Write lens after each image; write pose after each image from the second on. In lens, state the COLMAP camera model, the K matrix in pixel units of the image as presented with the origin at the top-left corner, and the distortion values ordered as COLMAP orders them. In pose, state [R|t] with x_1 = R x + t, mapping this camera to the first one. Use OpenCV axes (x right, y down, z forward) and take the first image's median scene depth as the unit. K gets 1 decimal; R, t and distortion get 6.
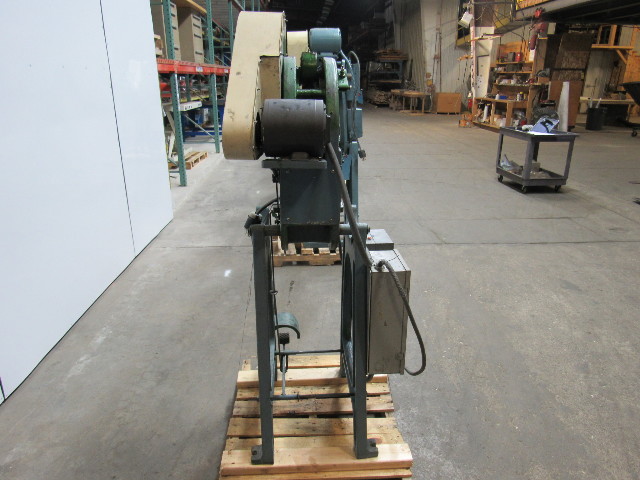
lens RADIAL K [[456.0, 0, 322.7], [0, 456.0, 239.6], [0, 0, 1]] dist [-0.028753, 0.003701]
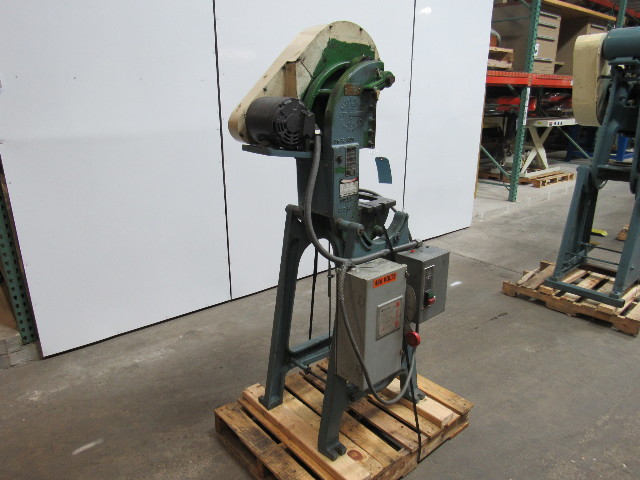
lens RADIAL K [[456.0, 0, 320.1], [0, 456.0, 239.5], [0, 0, 1]] dist [-0.028753, 0.003701]
pose [[0.609729, 0.240044, -0.755387, 0.232360], [-0.266067, 0.959724, 0.090215, -0.020626], [0.746619, 0.145977, 0.649039, 0.086114]]
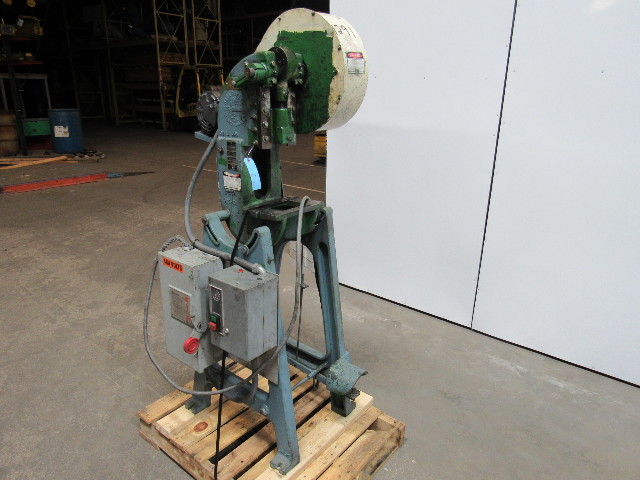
lens RADIAL K [[456.0, 0, 321.5], [0, 456.0, 239.2], [0, 0, 1]] dist [-0.028753, 0.003701]
pose [[-0.670344, 0.218405, -0.709181, 0.192159], [-0.269187, 0.819032, 0.506681, -0.168372], [0.691503, 0.530553, -0.490242, 0.497134]]
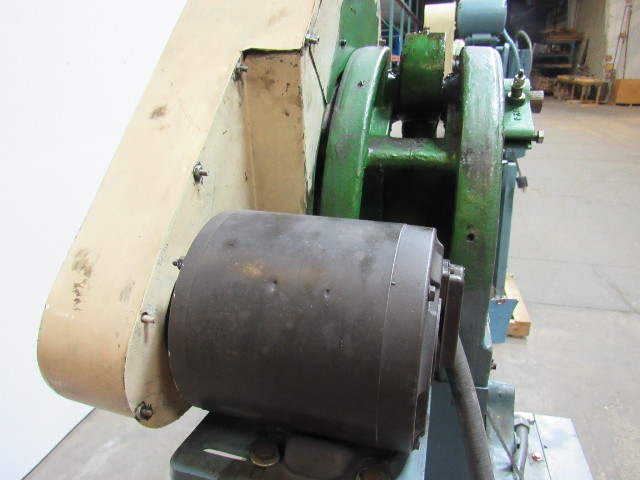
lens RADIAL K [[456.0, 0, 318.3], [0, 456.0, 241.0], [0, 0, 1]] dist [-0.028753, 0.003701]
pose [[0.950796, 0.096033, -0.294559, 0.003177], [-0.086363, 0.995215, 0.045695, -0.072743], [0.297538, -0.018008, 0.954540, 0.177696]]
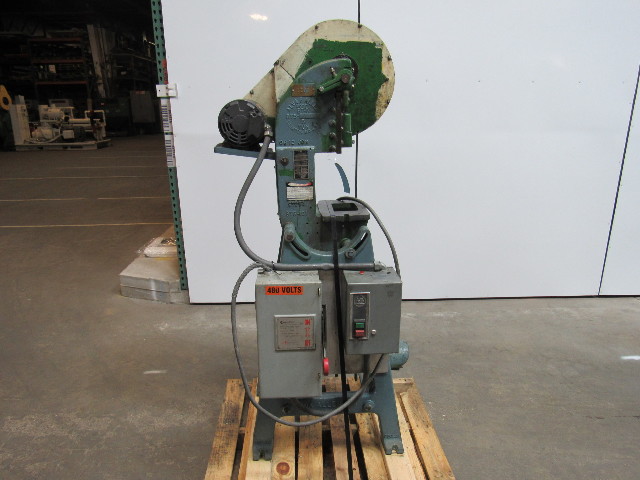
lens RADIAL K [[456.0, 0, 321.0], [0, 456.0, 239.9], [0, 0, 1]] dist [-0.028753, 0.003701]
pose [[-0.009385, 0.282870, -0.959112, 0.295368], [-0.330384, 0.904413, 0.269970, -0.086205], [0.943800, 0.319409, 0.084968, 0.286722]]
